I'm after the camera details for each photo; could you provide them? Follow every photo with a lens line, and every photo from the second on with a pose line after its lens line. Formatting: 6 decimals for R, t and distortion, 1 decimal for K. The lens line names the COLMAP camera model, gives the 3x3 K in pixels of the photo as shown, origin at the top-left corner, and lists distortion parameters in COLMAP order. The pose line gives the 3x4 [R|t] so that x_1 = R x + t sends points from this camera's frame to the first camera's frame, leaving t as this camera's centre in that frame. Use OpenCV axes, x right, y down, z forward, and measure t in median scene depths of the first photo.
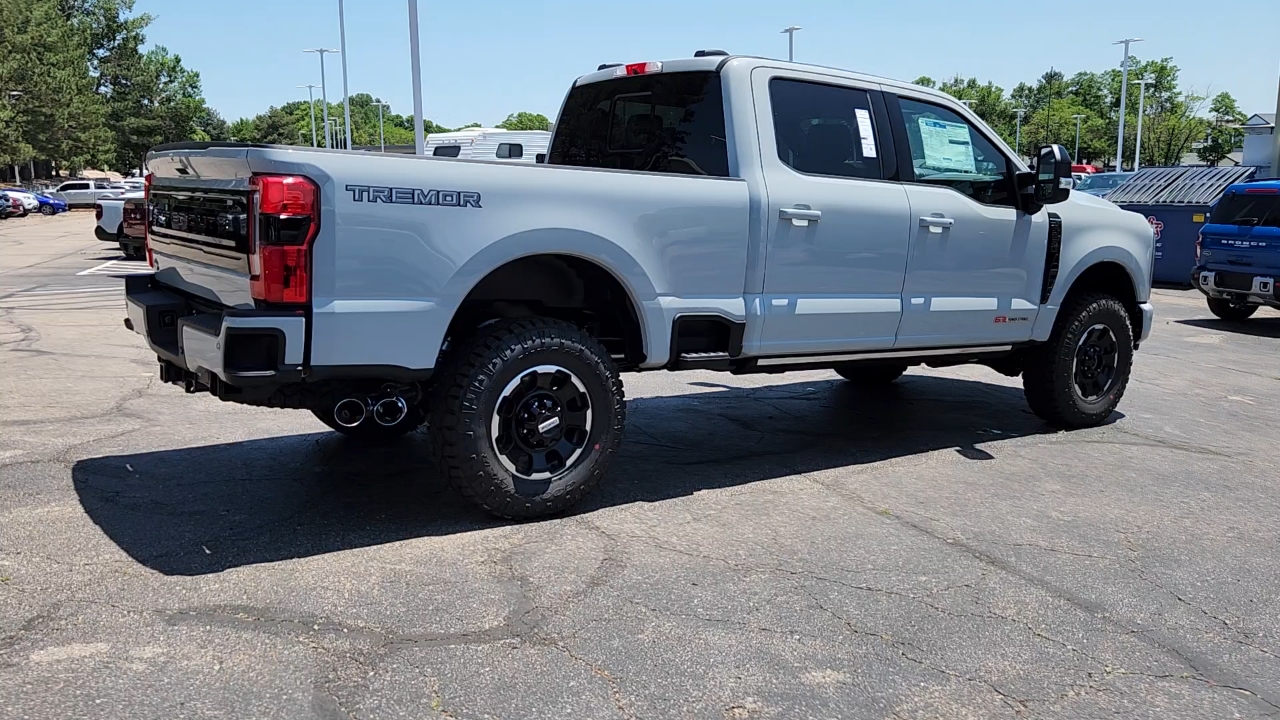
lens RADIAL K [[1091.5, 0, 631.1], [0, 1091.5, 347.1], [0, 0, 1]] dist [0.021511, -0.000254]
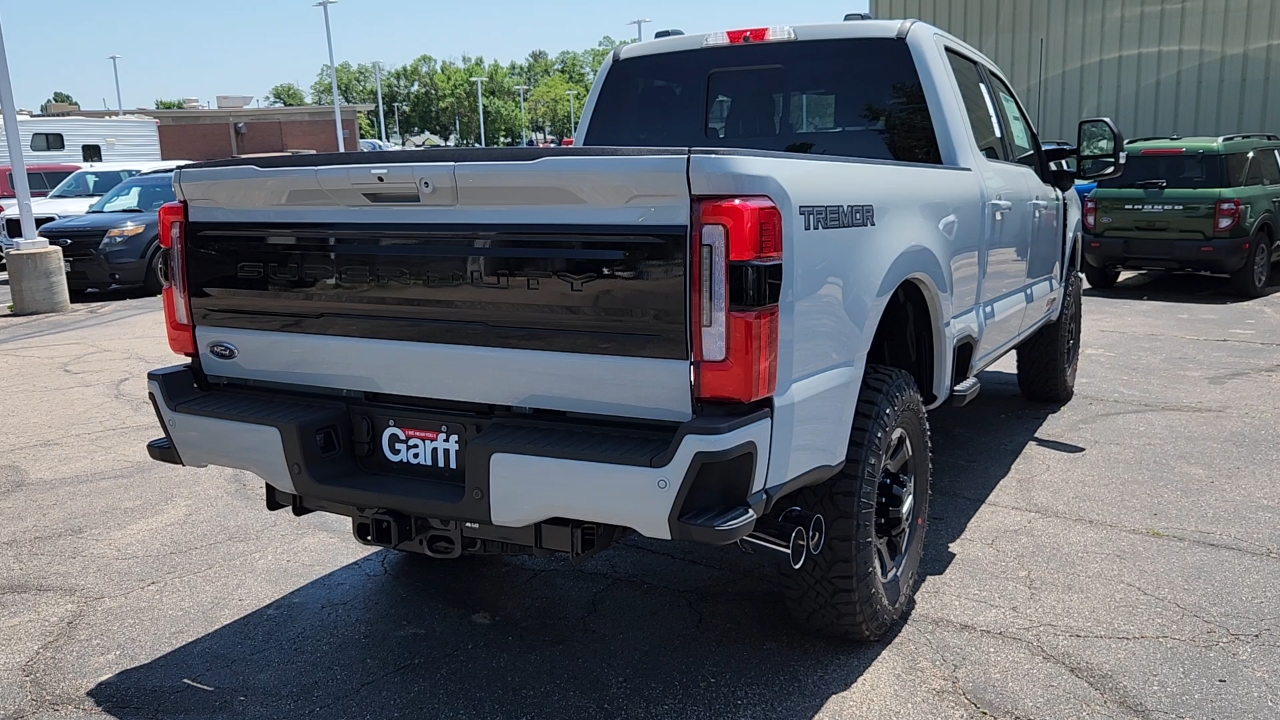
lens RADIAL K [[1091.5, 0, 629.5], [0, 1091.5, 351.8], [0, 0, 1]] dist [0.021511, -0.000254]
pose [[0.897285, -0.115433, 0.426093, -0.449591], [0.105752, 0.993309, 0.046402, -0.072714], [-0.428599, 0.003424, 0.903488, 0.321564]]
